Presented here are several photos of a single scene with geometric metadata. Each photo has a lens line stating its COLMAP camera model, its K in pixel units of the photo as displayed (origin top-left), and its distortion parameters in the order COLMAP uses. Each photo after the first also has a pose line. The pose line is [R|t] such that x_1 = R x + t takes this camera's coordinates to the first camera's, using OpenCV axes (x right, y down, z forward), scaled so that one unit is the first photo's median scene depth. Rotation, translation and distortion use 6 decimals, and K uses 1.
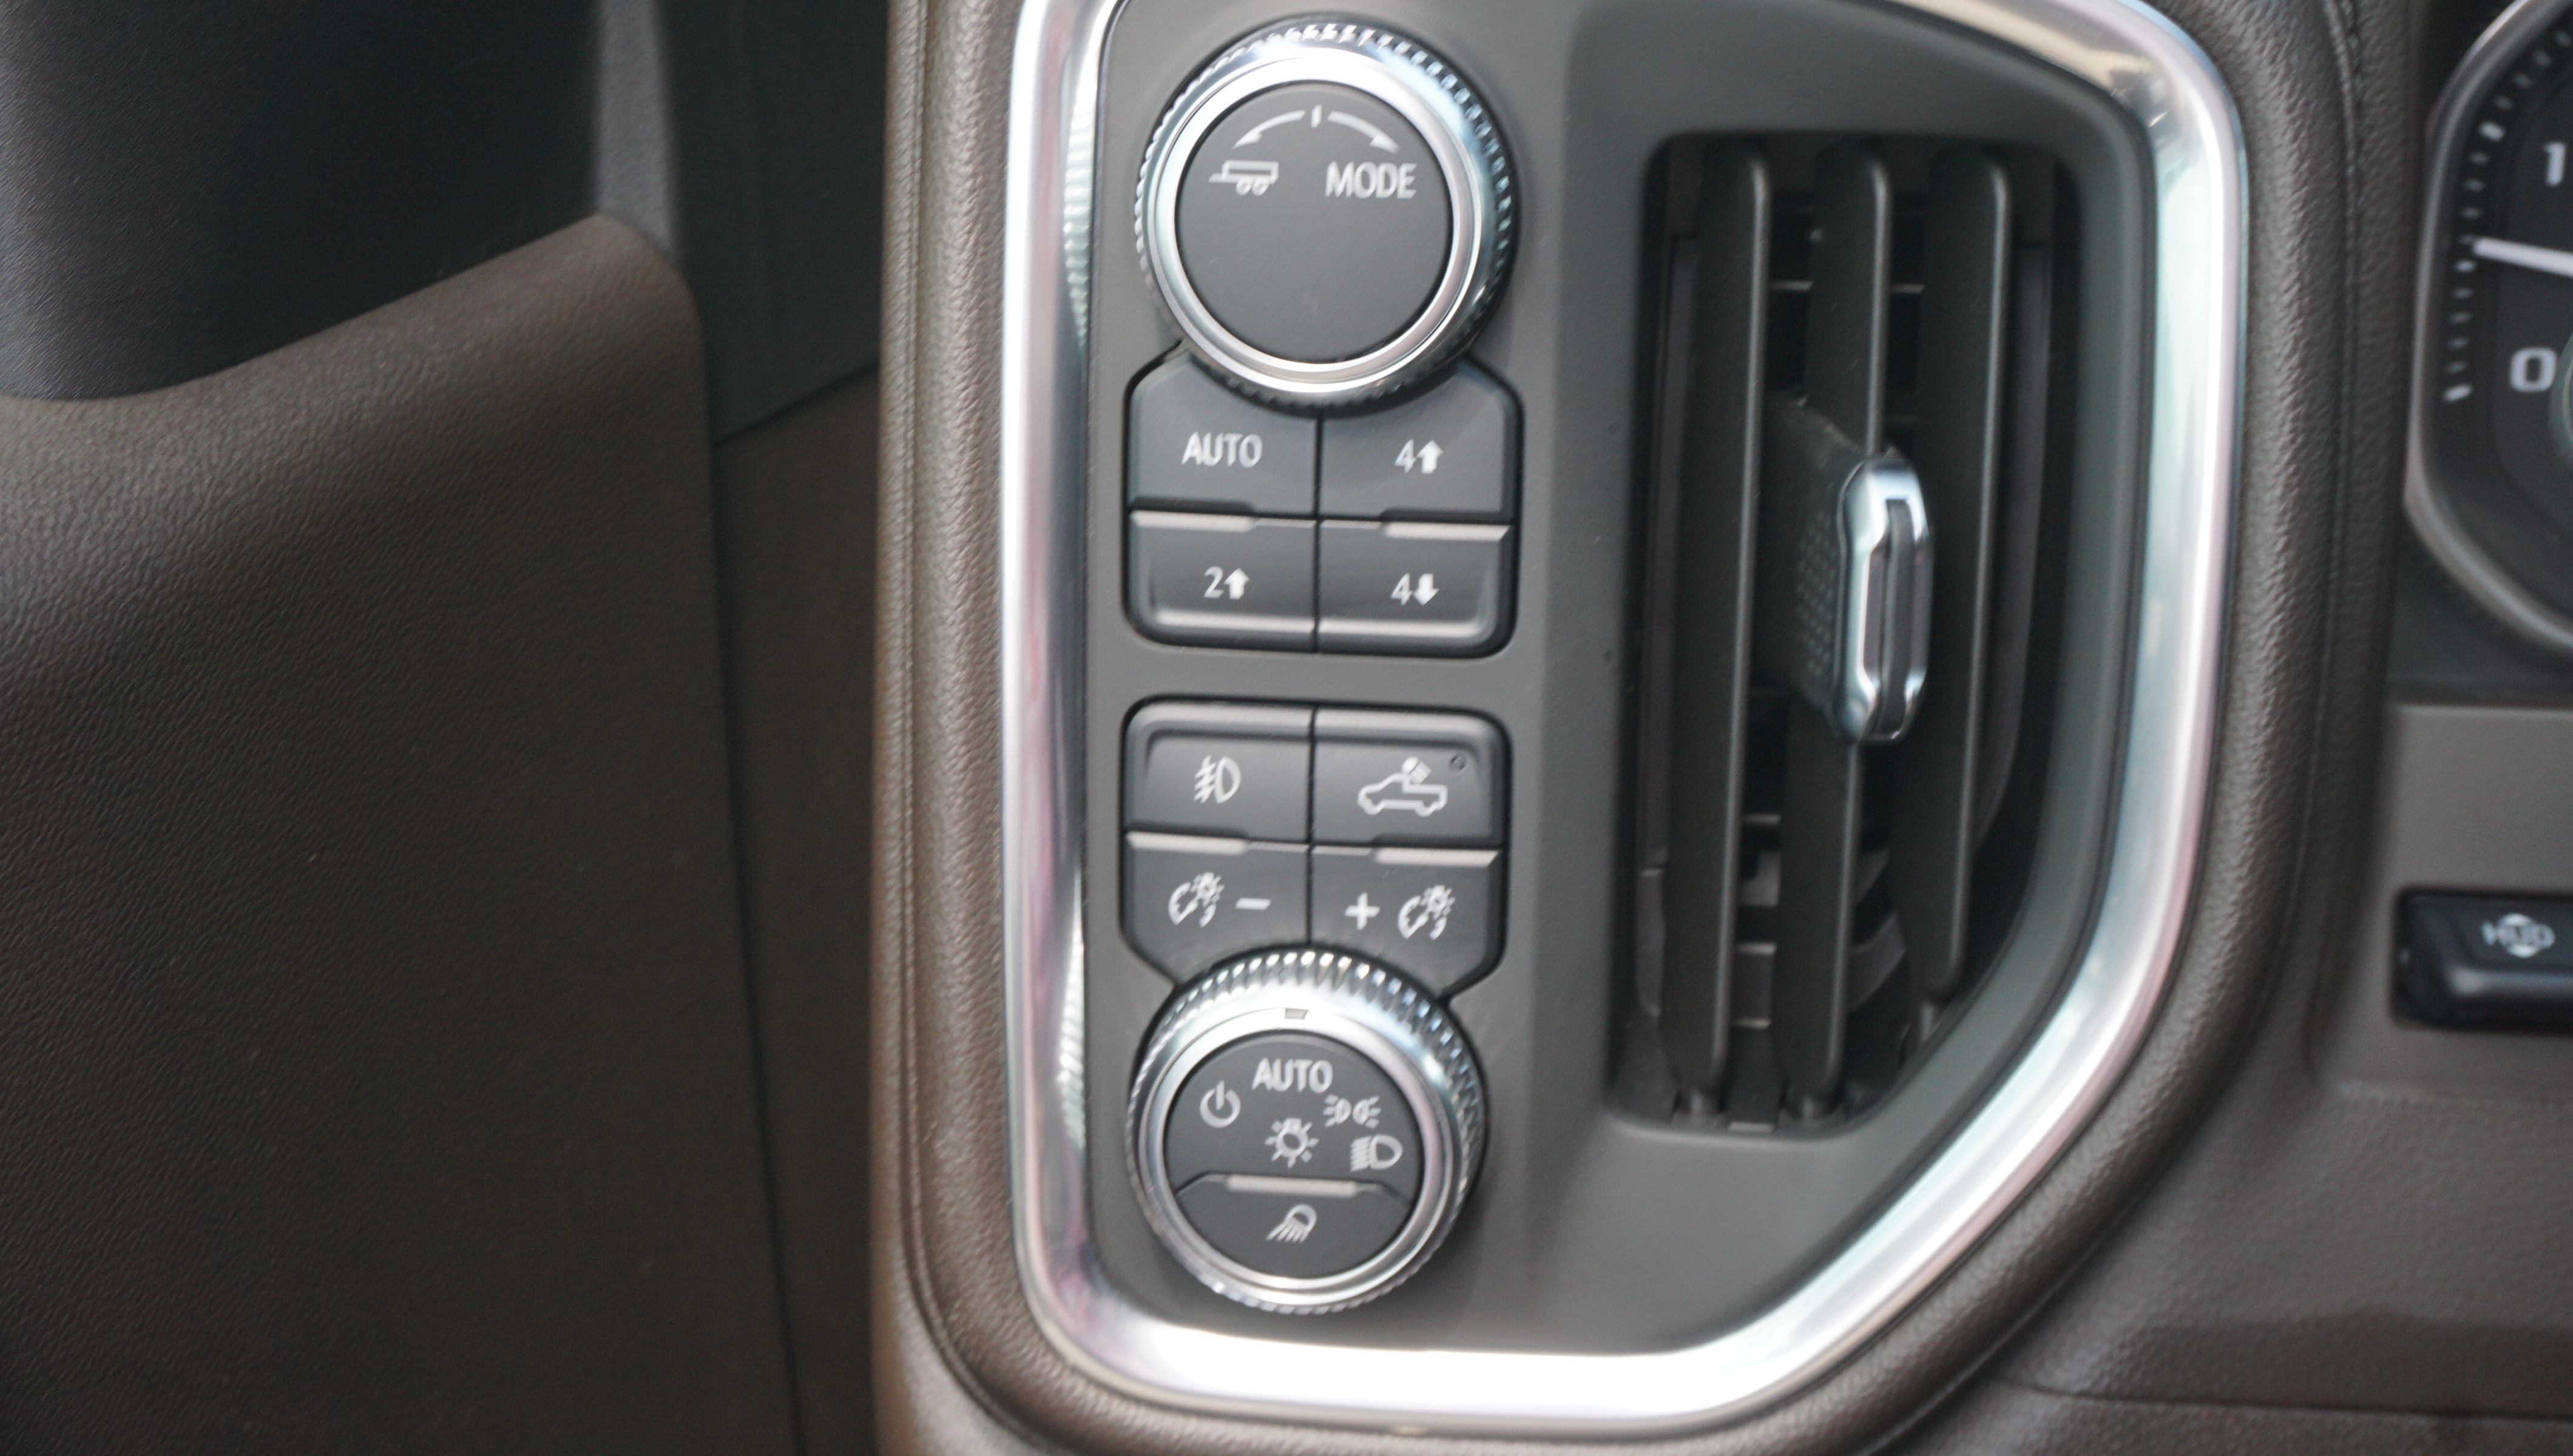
lens RADIAL K [[3375.3, 0, 1286.5], [0, 3375.3, 728.0], [0, 0, 1]] dist [0.013088, 0.019801]
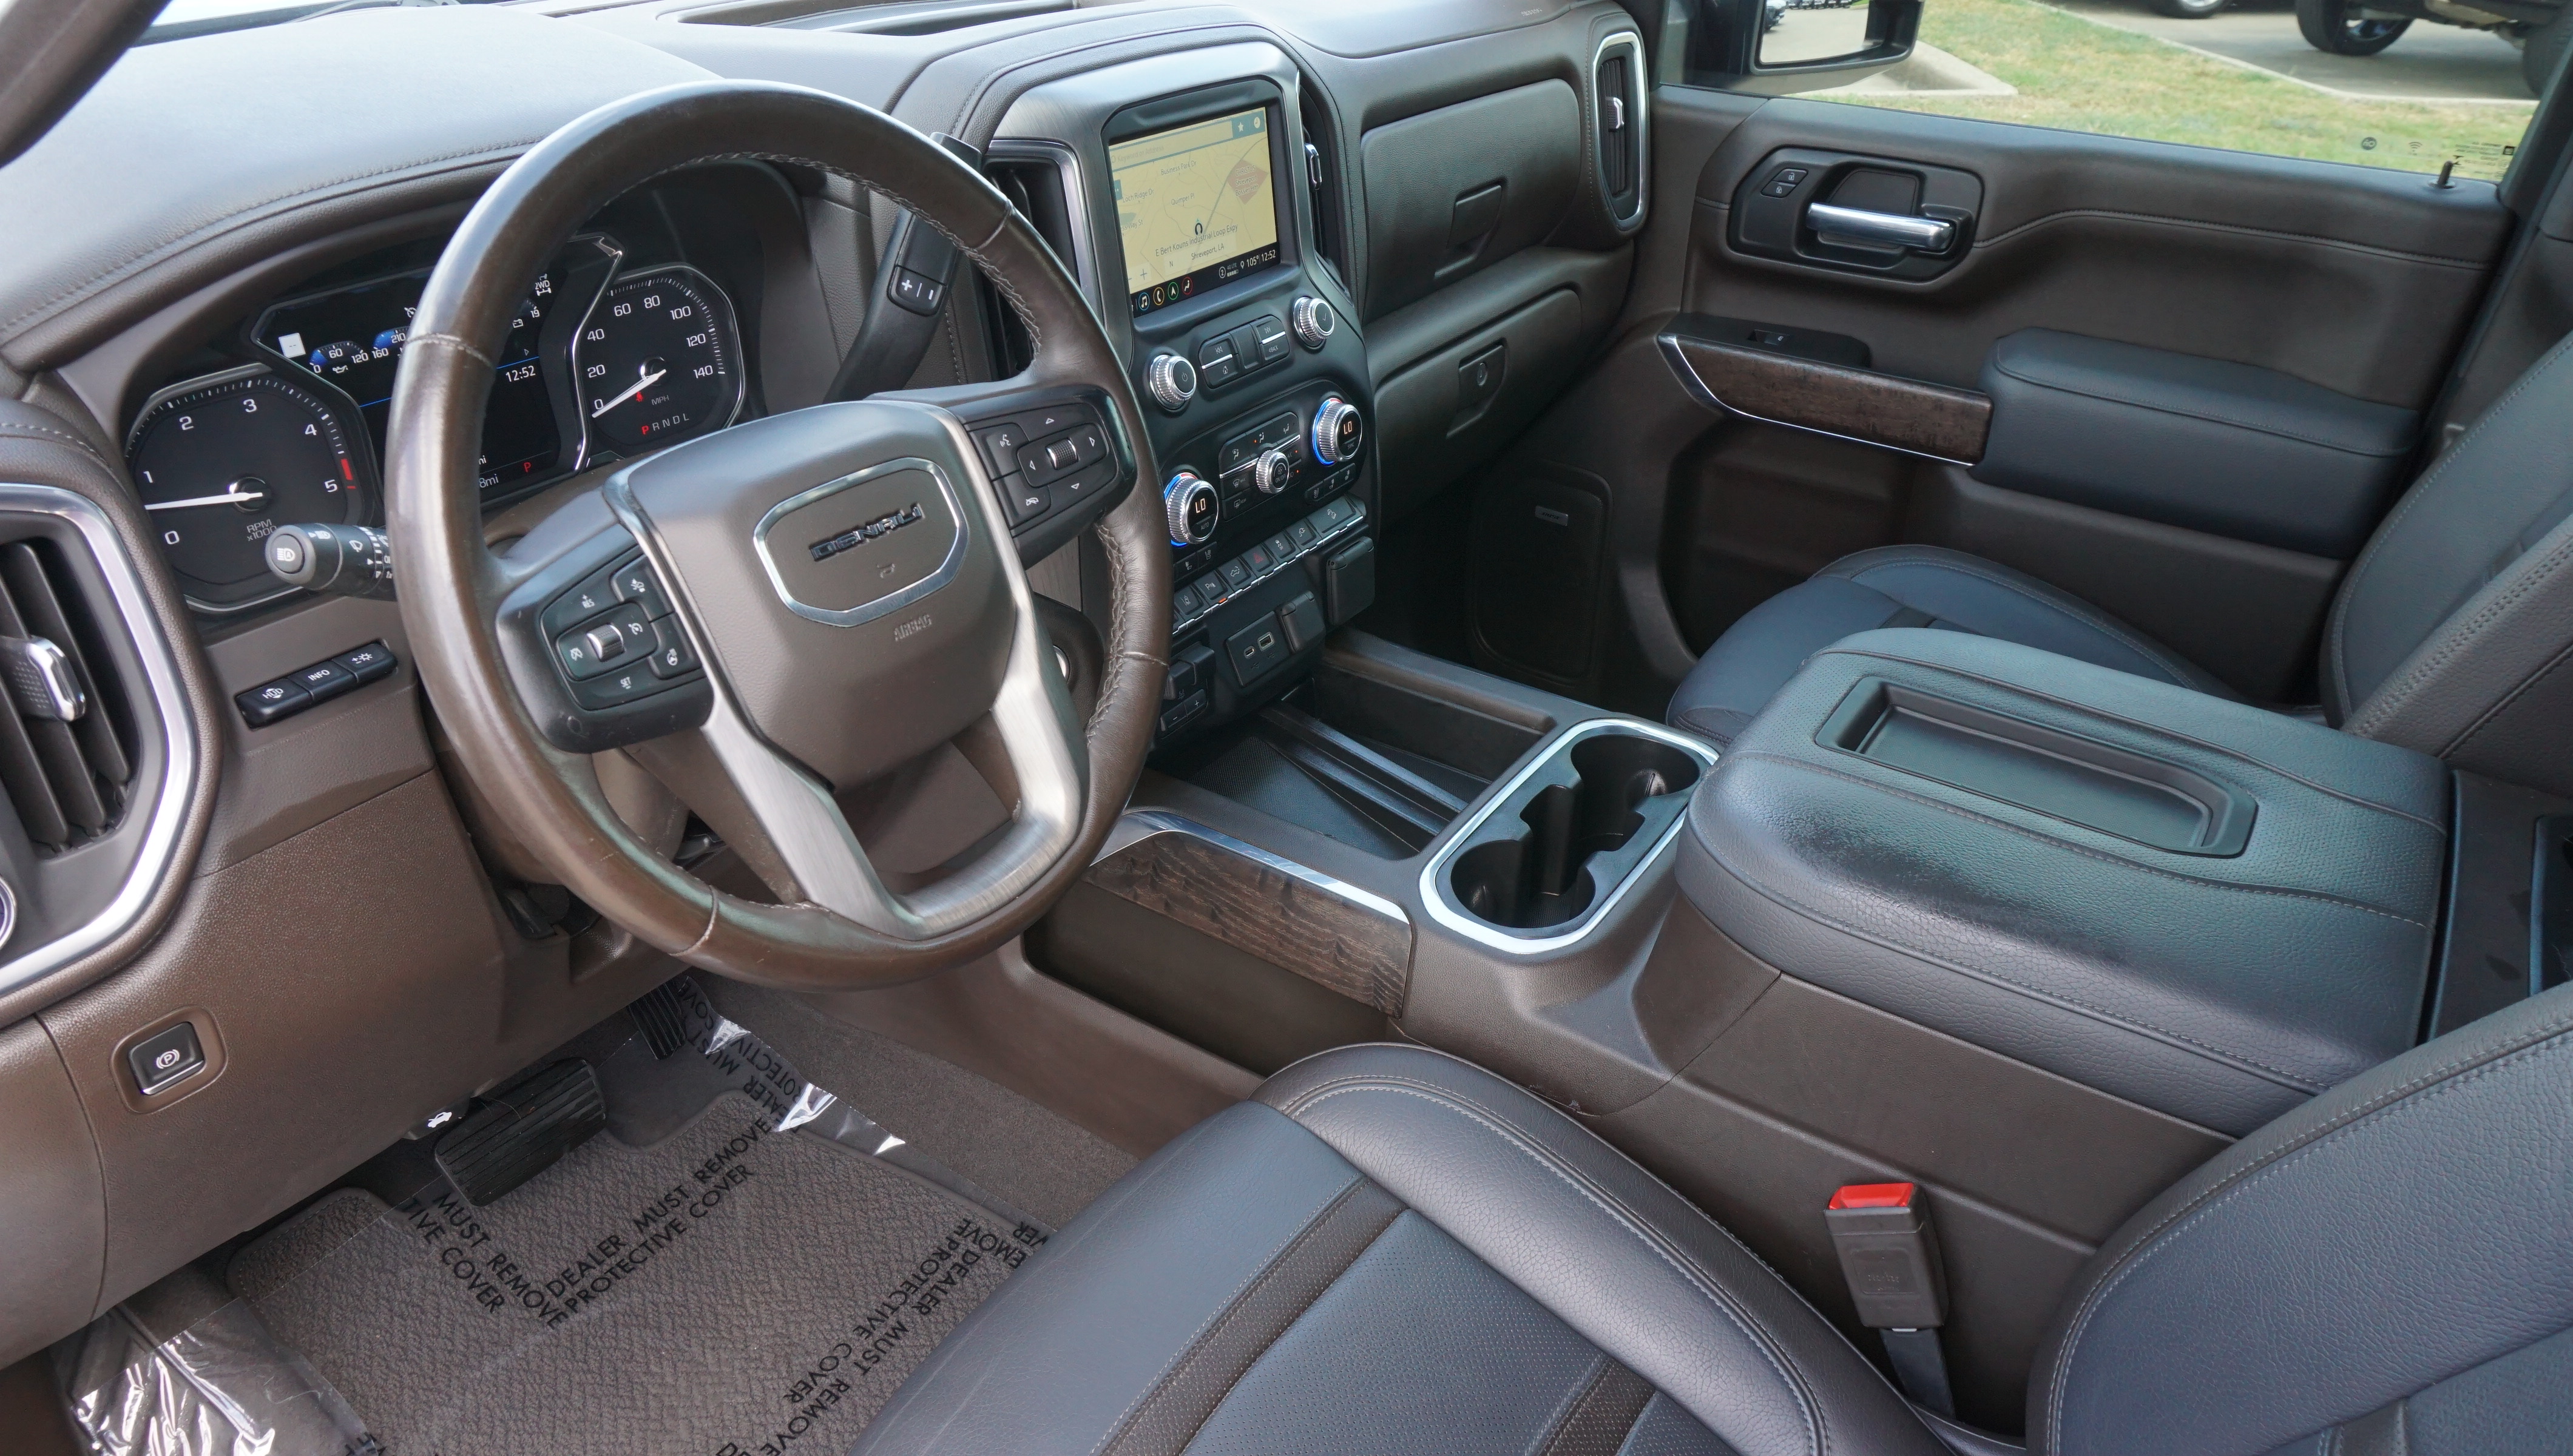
lens RADIAL K [[1723.7, 0, 1294.8], [0, 1723.7, 734.9], [0, 0, 1]] dist [-0.095667, 0.091081]
pose [[0.448426, -0.422617, 0.787597, -0.578624], [0.312148, 0.899724, 0.305059, -0.106568], [-0.837542, 0.109050, 0.535379, -0.862388]]
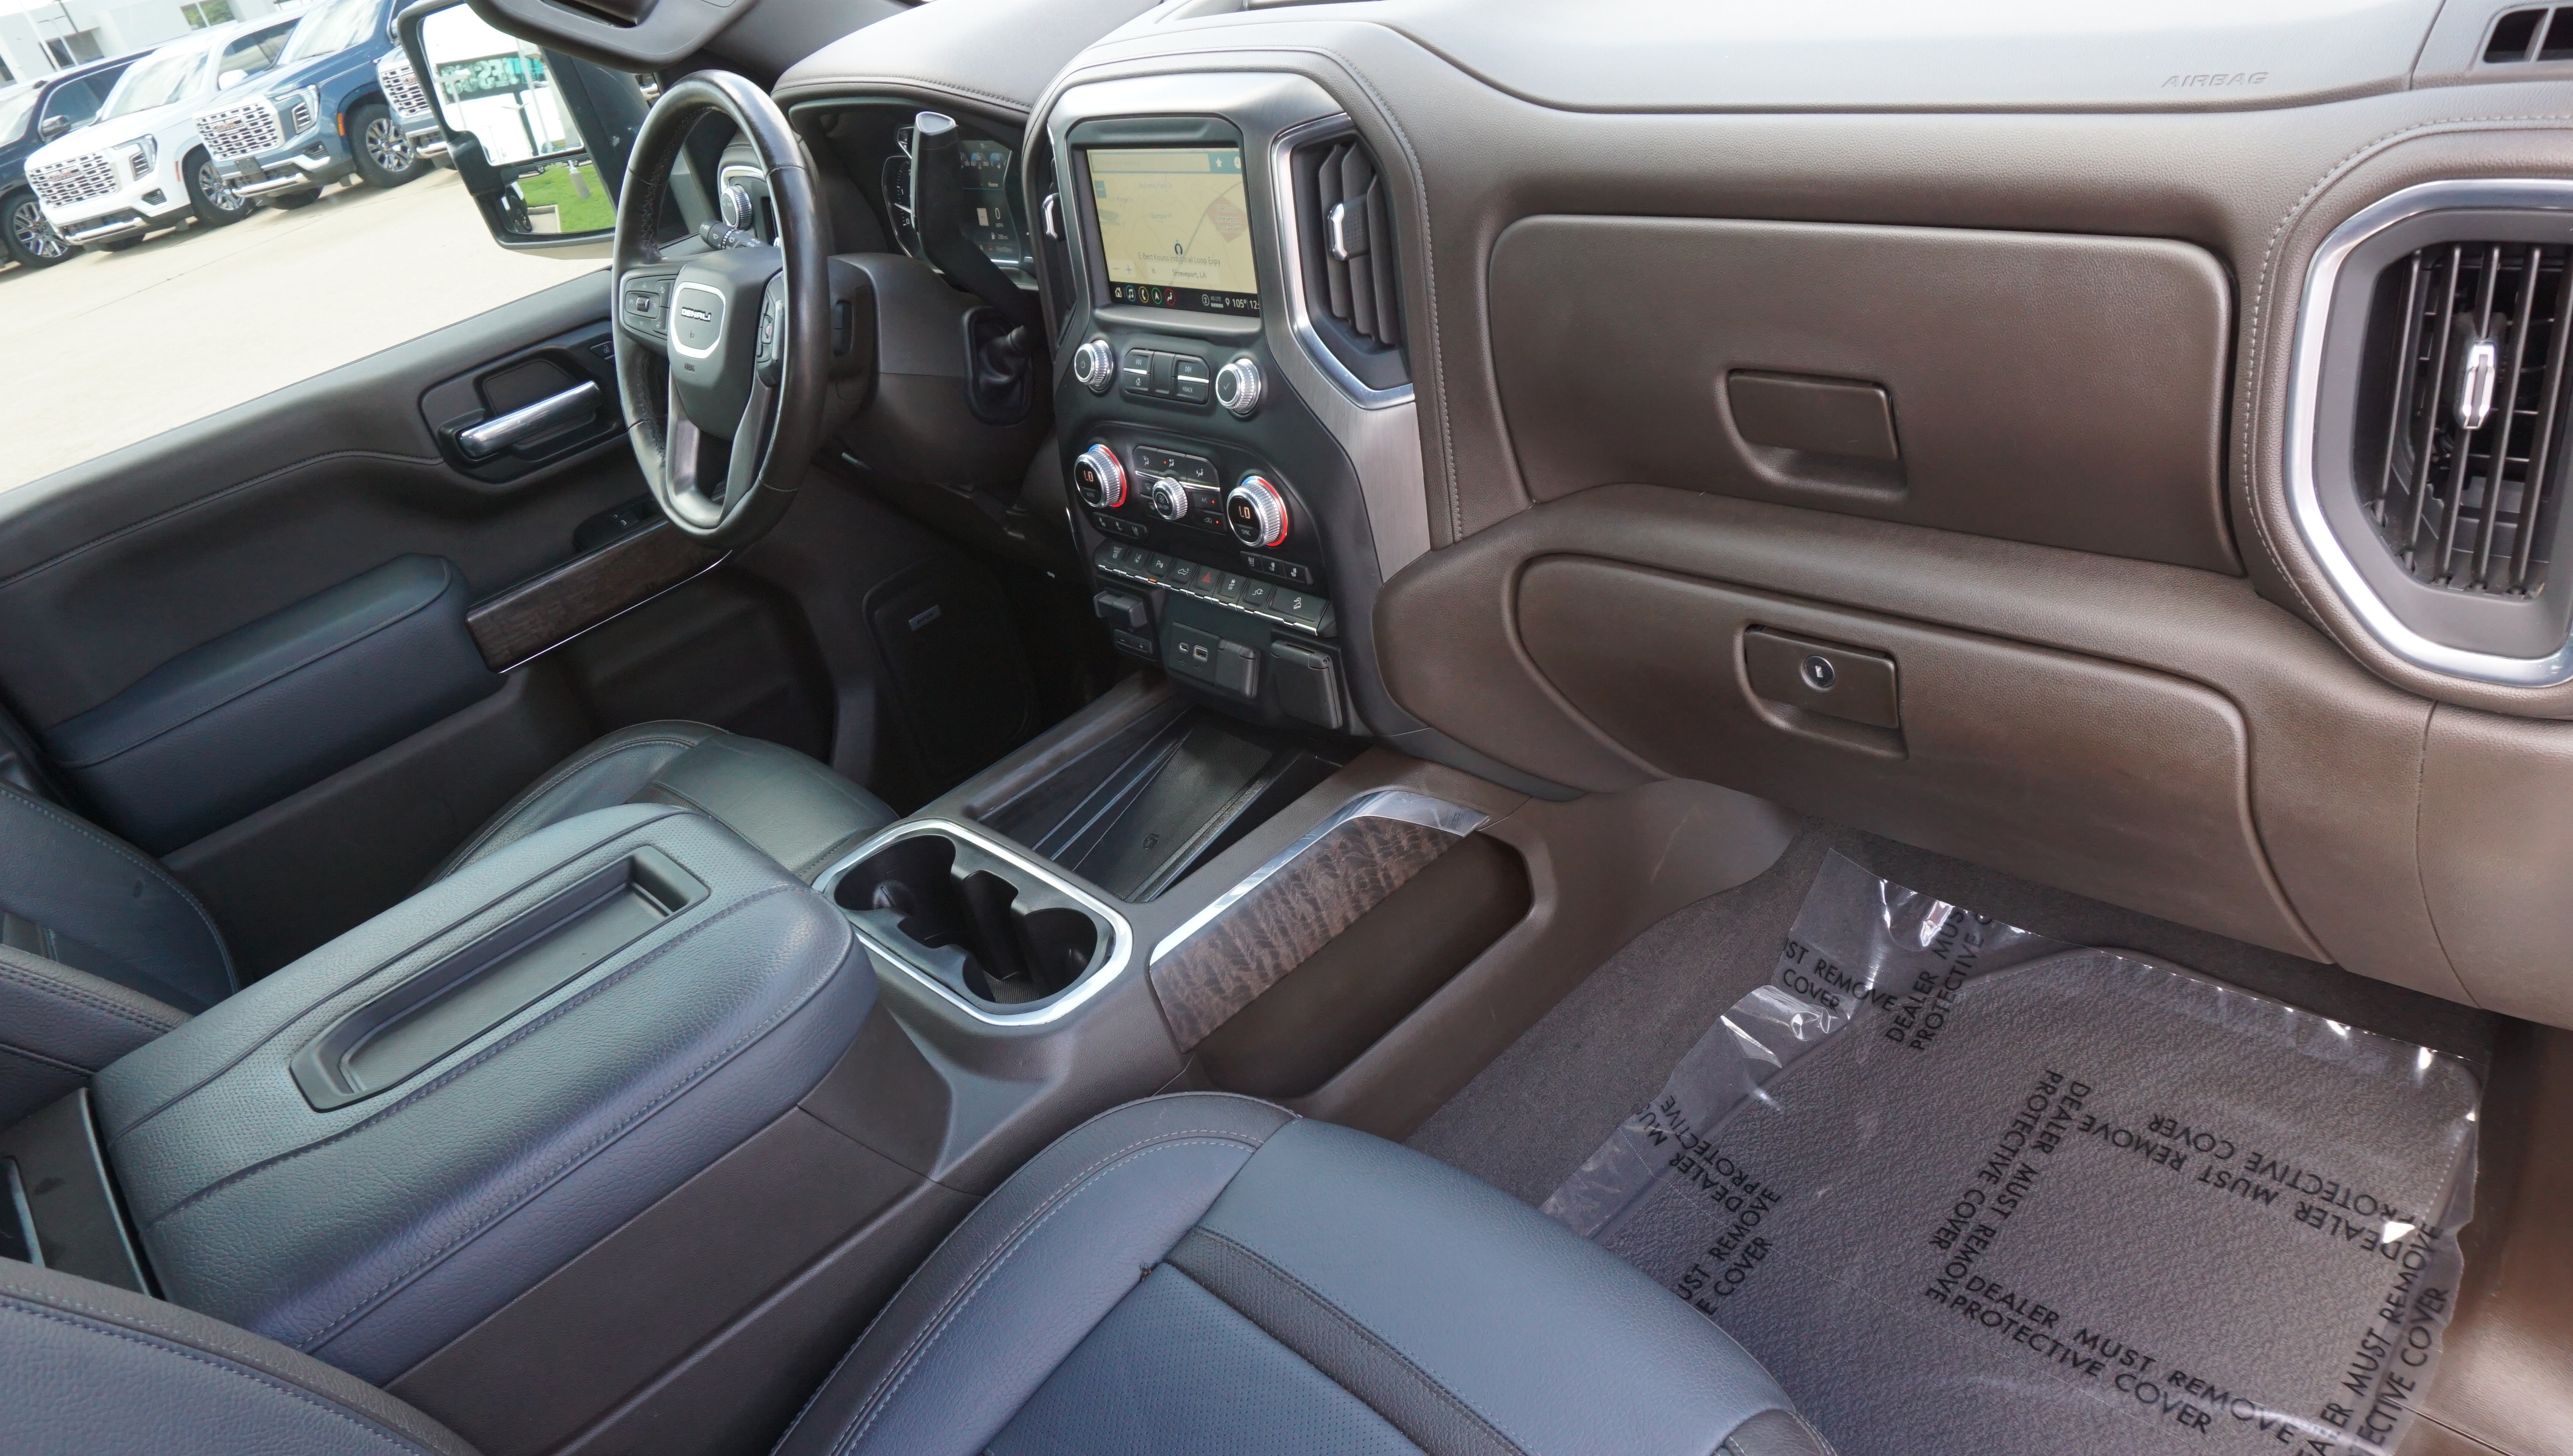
lens RADIAL K [[1722.0, 0, 1294.6], [0, 1722.0, 726.2], [0, 0, 1]] dist [-0.045571, 0.033679]
pose [[0.740300, 0.194565, -0.643506, 4.021485], [-0.048080, 0.970077, 0.237991, 0.033704], [0.670555, -0.145245, 0.727502, -1.392476]]
